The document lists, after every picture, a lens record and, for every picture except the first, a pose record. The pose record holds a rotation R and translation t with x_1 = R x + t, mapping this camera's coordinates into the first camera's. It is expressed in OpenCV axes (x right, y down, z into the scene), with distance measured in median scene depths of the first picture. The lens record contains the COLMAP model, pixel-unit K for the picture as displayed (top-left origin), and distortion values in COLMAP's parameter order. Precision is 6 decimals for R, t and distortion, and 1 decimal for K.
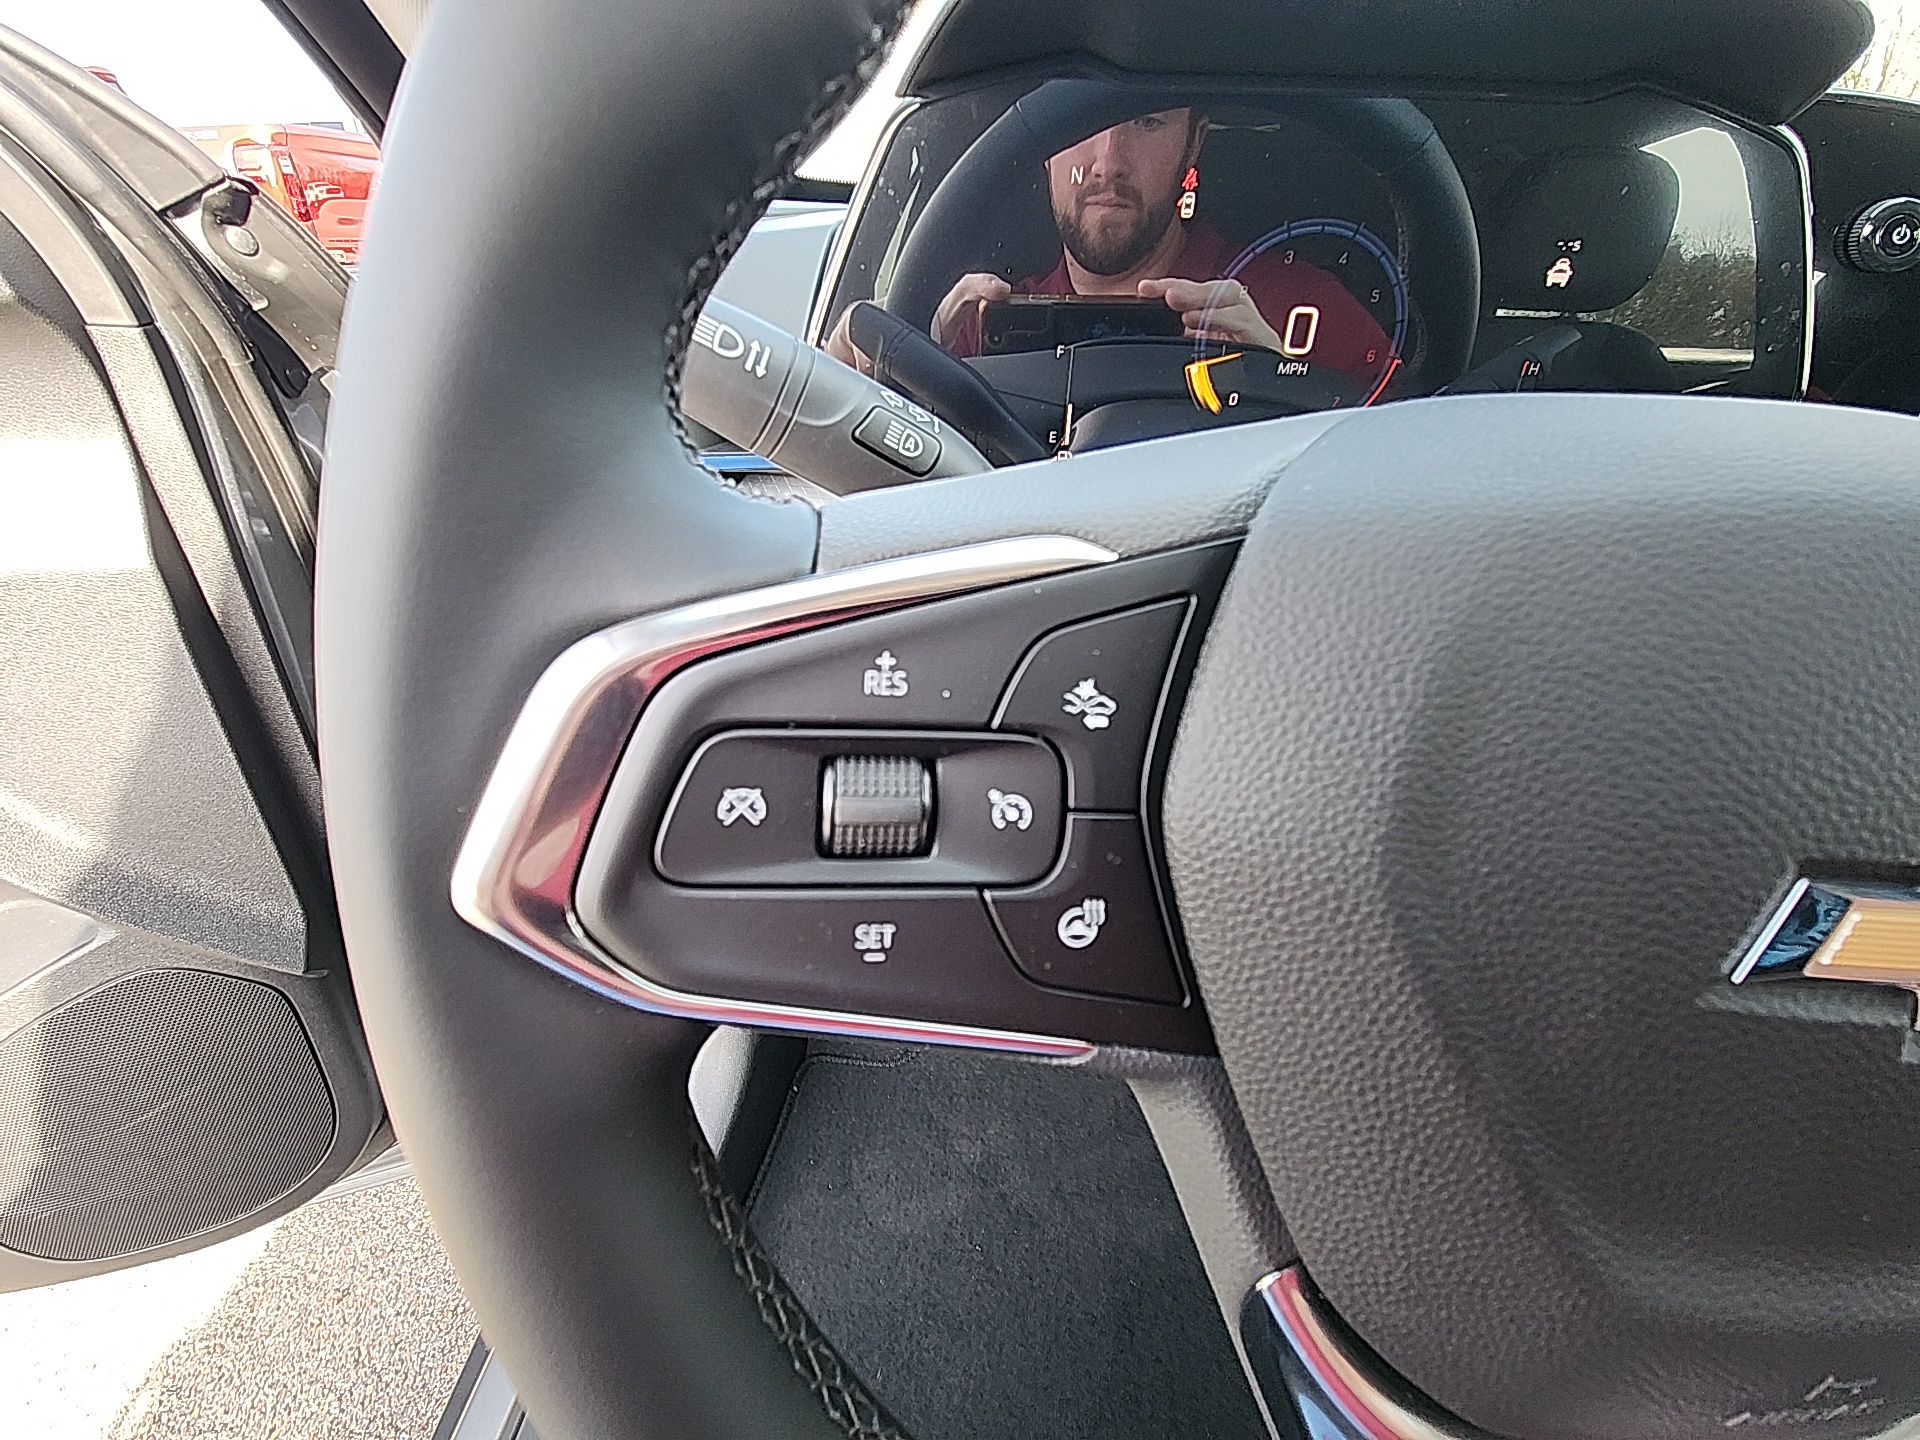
lens RADIAL K [[764.9, 0, 942.3], [0, 764.9, 702.8], [0, 0, 1]] dist [0.028313, -0.021636]
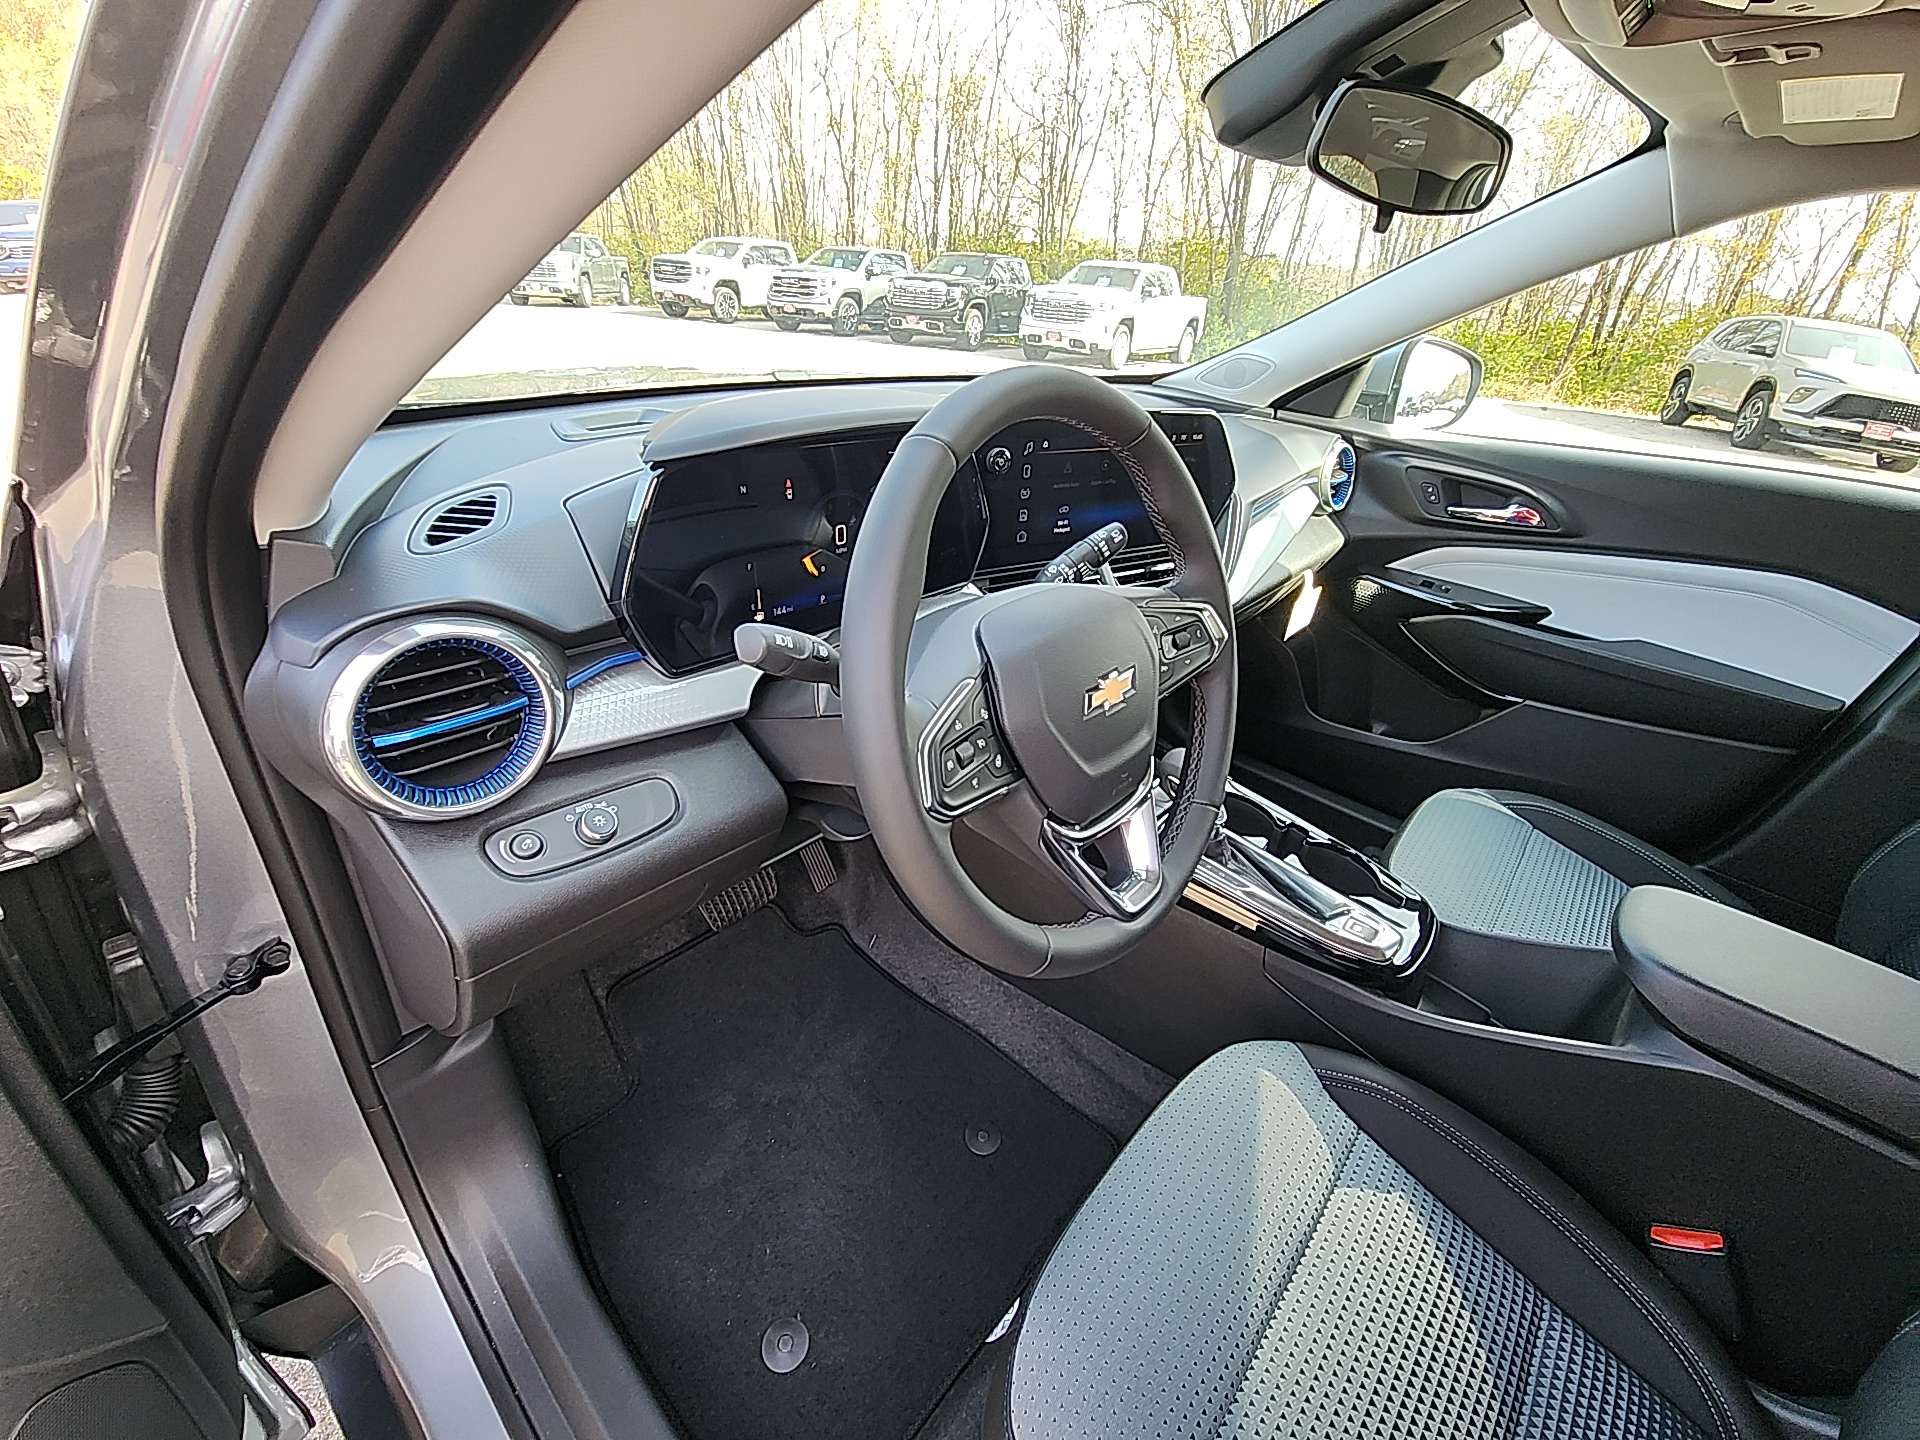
lens RADIAL K [[765.0, 0, 951.1], [0, 765.0, 704.2], [0, 0, 1]] dist [0.017548, -0.013822]
pose [[0.621136, -0.354308, 0.699039, -0.866600], [0.345615, 0.924387, 0.161427, -0.237665], [-0.703378, 0.141331, 0.696624, -0.558710]]
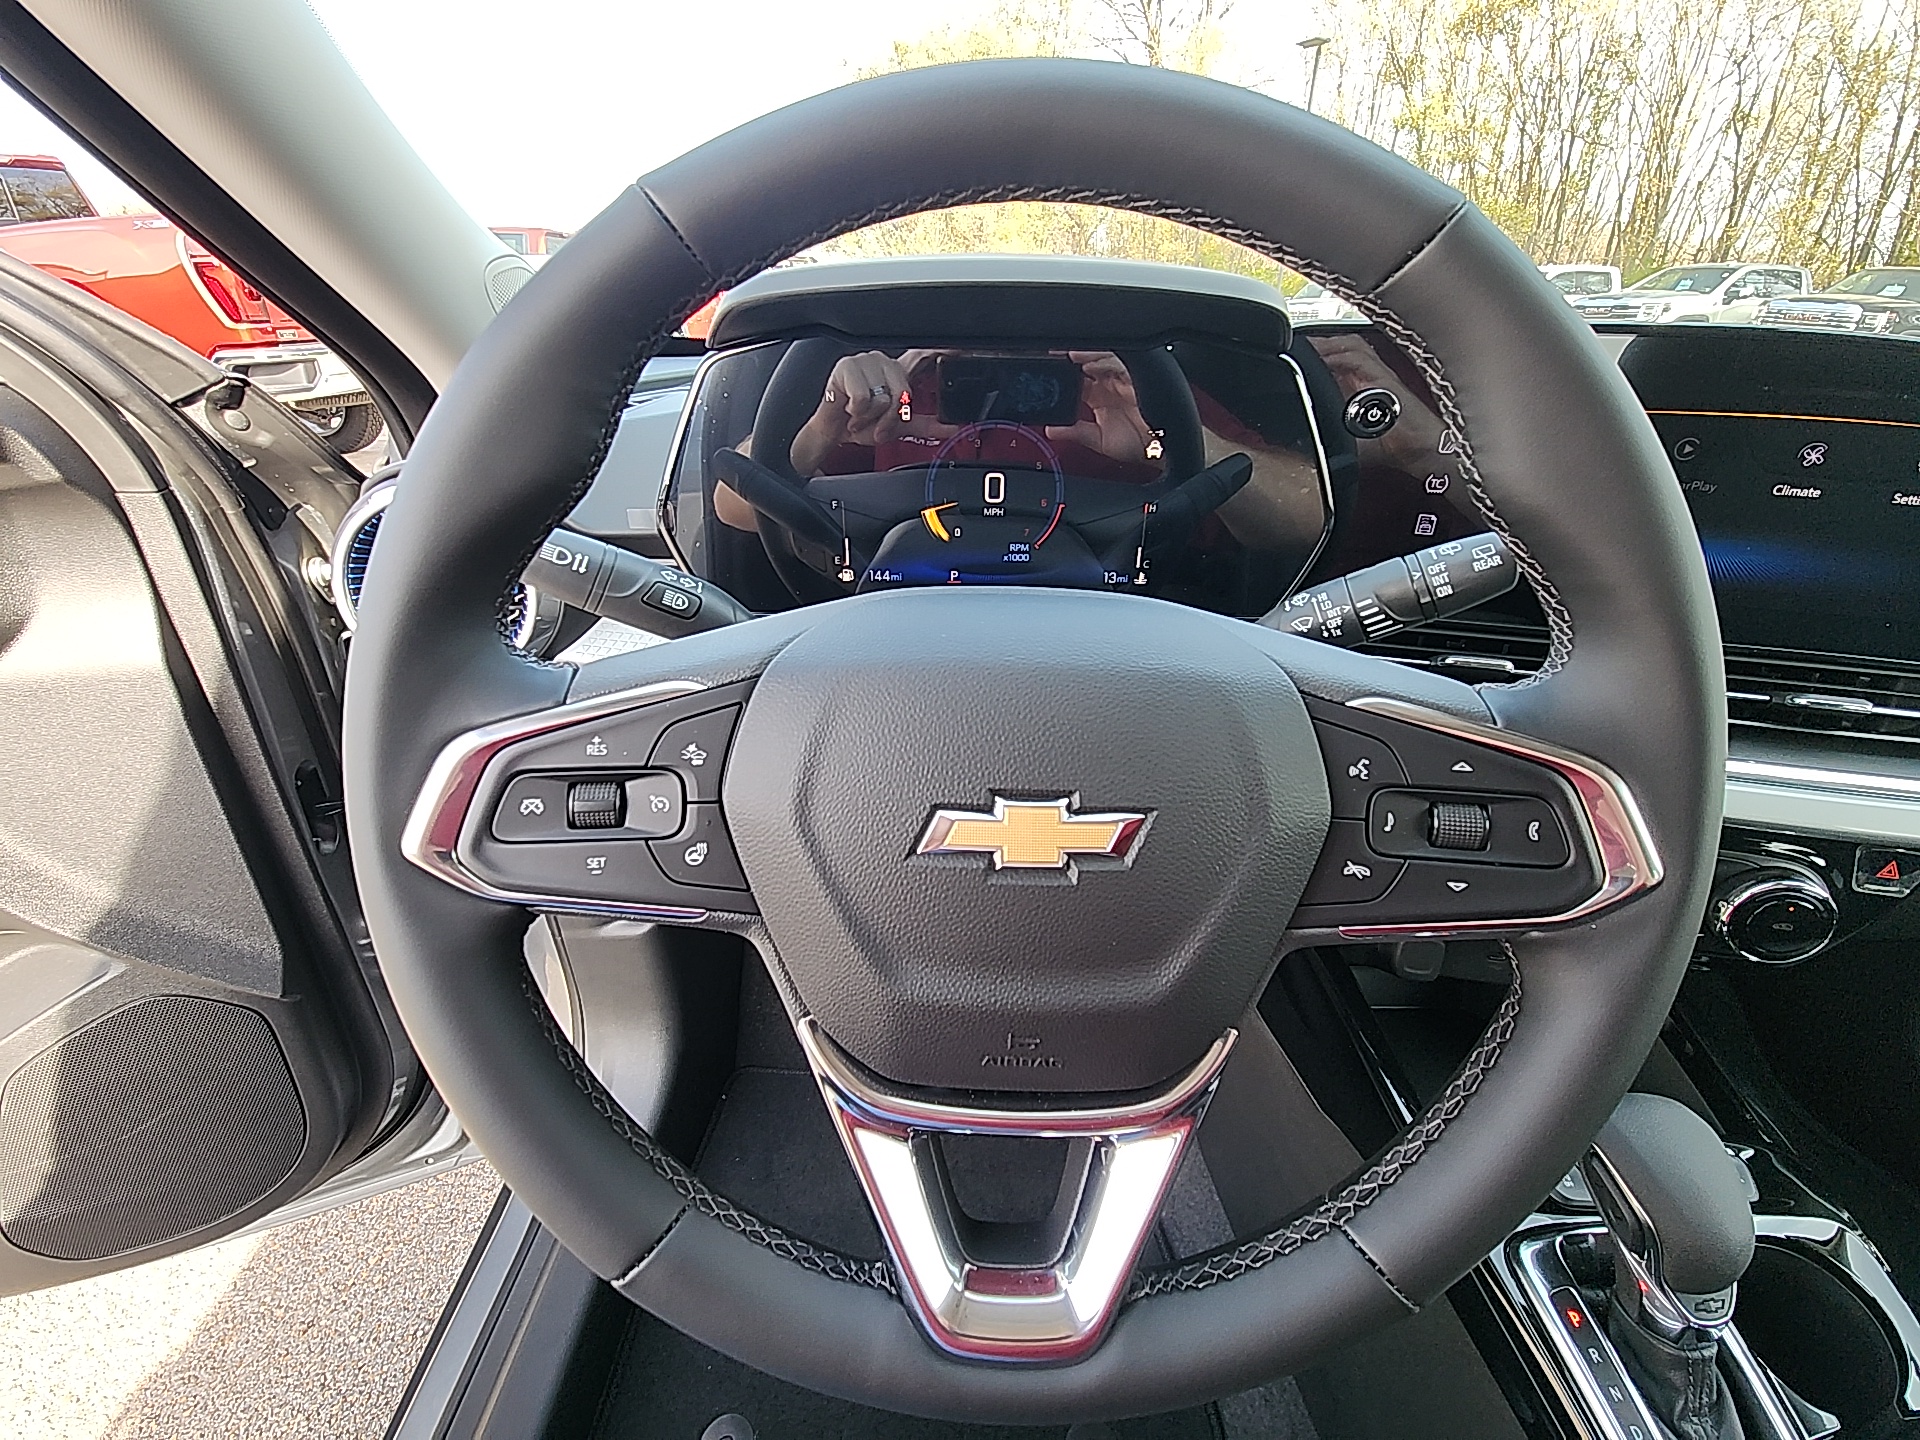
lens RADIAL K [[764.9, 0, 942.3], [0, 764.9, 702.8], [0, 0, 1]] dist [0.028313, -0.021636]
pose [[0.998291, -0.041393, 0.041260, 0.242086], [0.043490, 0.997737, -0.051285, -0.000787], [-0.039044, 0.052992, 0.997831, -0.373673]]
